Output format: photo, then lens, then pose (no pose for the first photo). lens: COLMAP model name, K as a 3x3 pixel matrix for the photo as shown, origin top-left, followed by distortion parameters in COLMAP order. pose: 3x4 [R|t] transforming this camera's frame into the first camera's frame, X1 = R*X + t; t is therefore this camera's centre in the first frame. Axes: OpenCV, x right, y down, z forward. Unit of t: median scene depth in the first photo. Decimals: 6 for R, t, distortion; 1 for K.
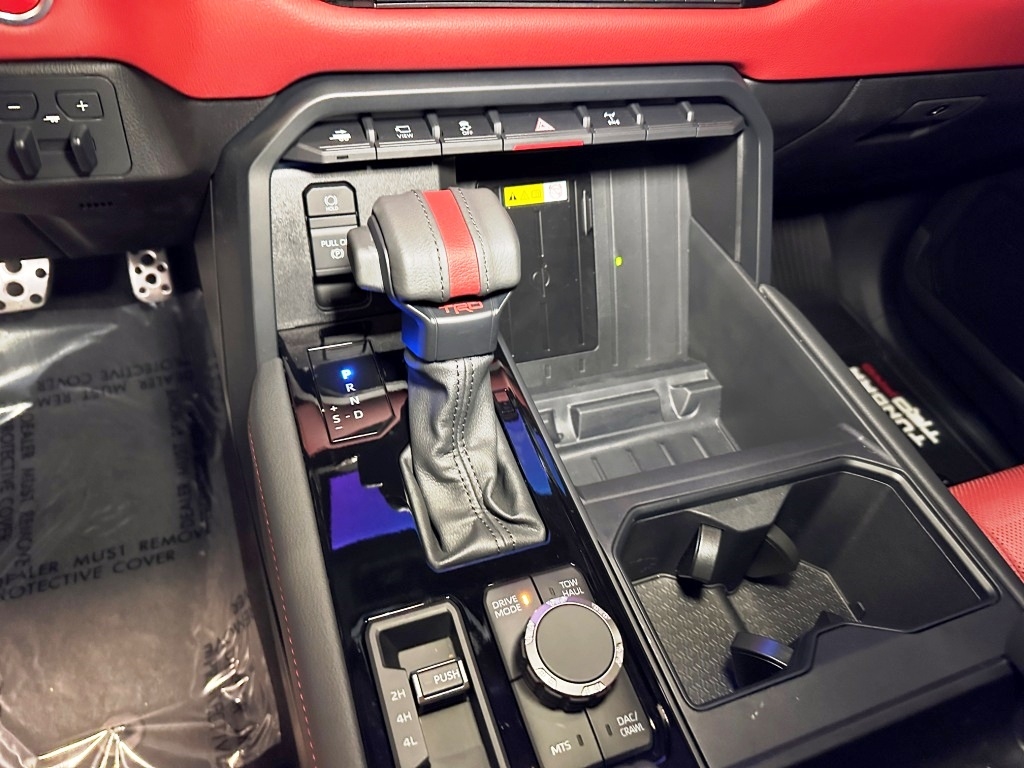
lens RADIAL K [[731.4, 0, 511.4], [0, 731.4, 378.1], [0, 0, 1]] dist [0.052322, -0.074574]
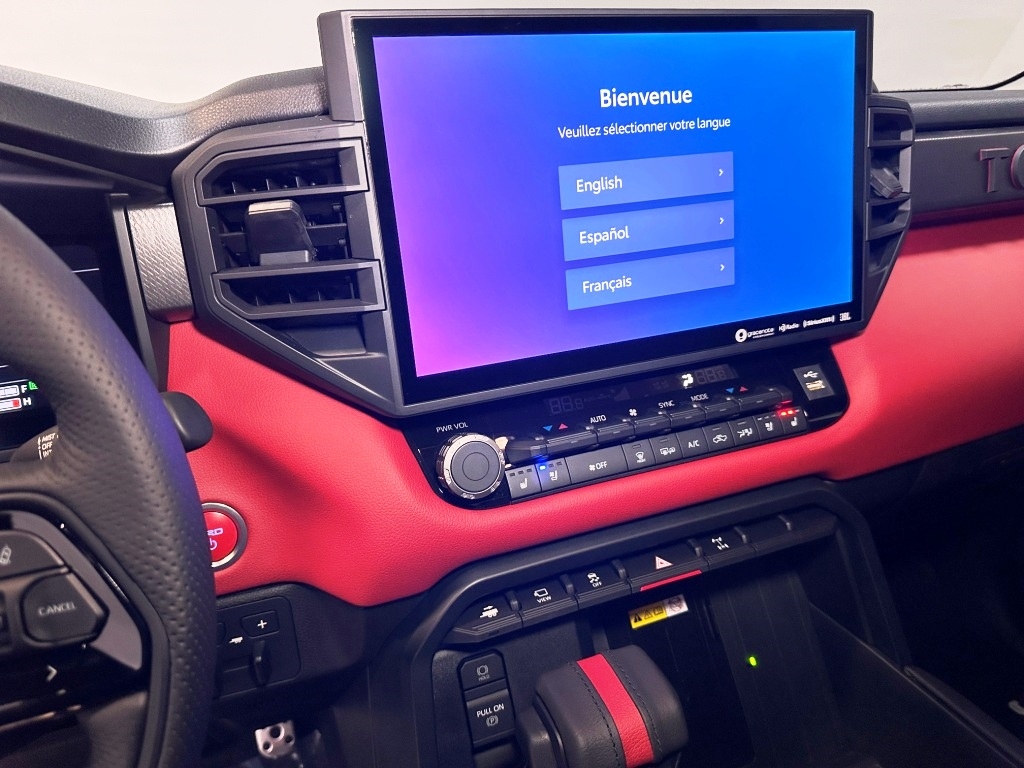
lens RADIAL K [[731.4, 0, 526.7], [0, 731.4, 393.2], [0, 0, 1]] dist [0.052322, -0.074574]
pose [[0.983676, -0.176281, -0.036155, -0.071164], [0.143639, 0.890201, -0.432331, -0.125082], [0.108397, 0.420080, 0.900990, -0.117974]]
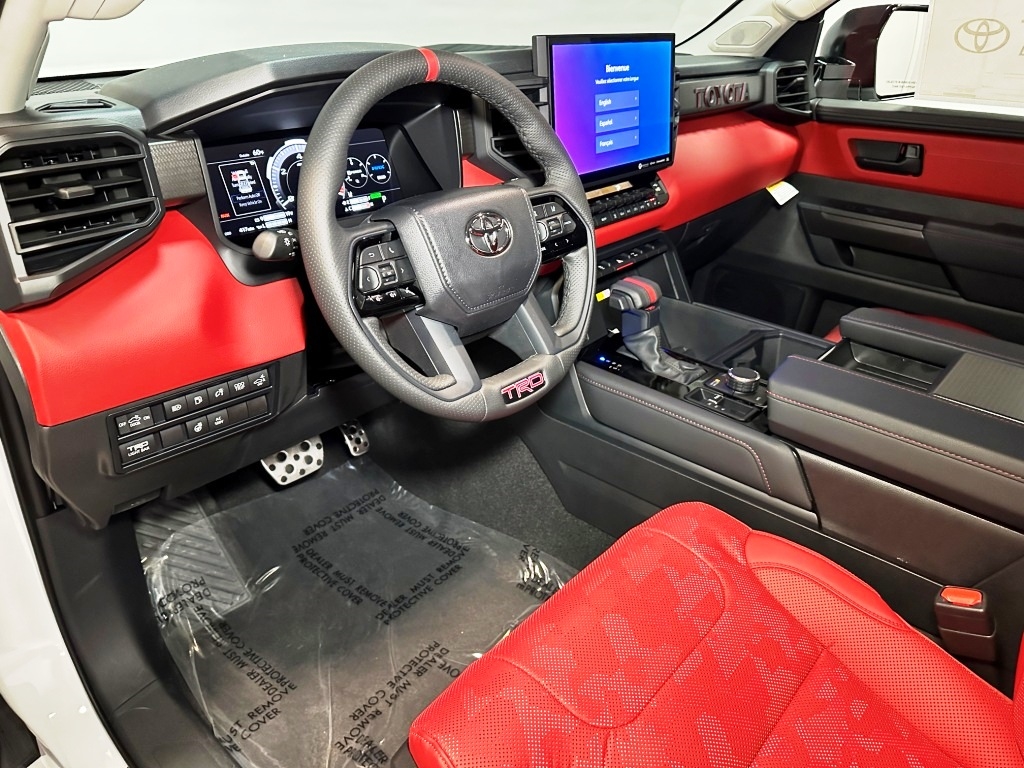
lens RADIAL K [[731.4, 0, 509.0], [0, 731.4, 388.6], [0, 0, 1]] dist [0.052322, -0.074574]
pose [[0.877411, -0.317182, 0.359925, -1.508728], [0.408892, 0.886830, -0.215267, 0.516819], [-0.250914, 0.336048, 0.907807, -1.256002]]
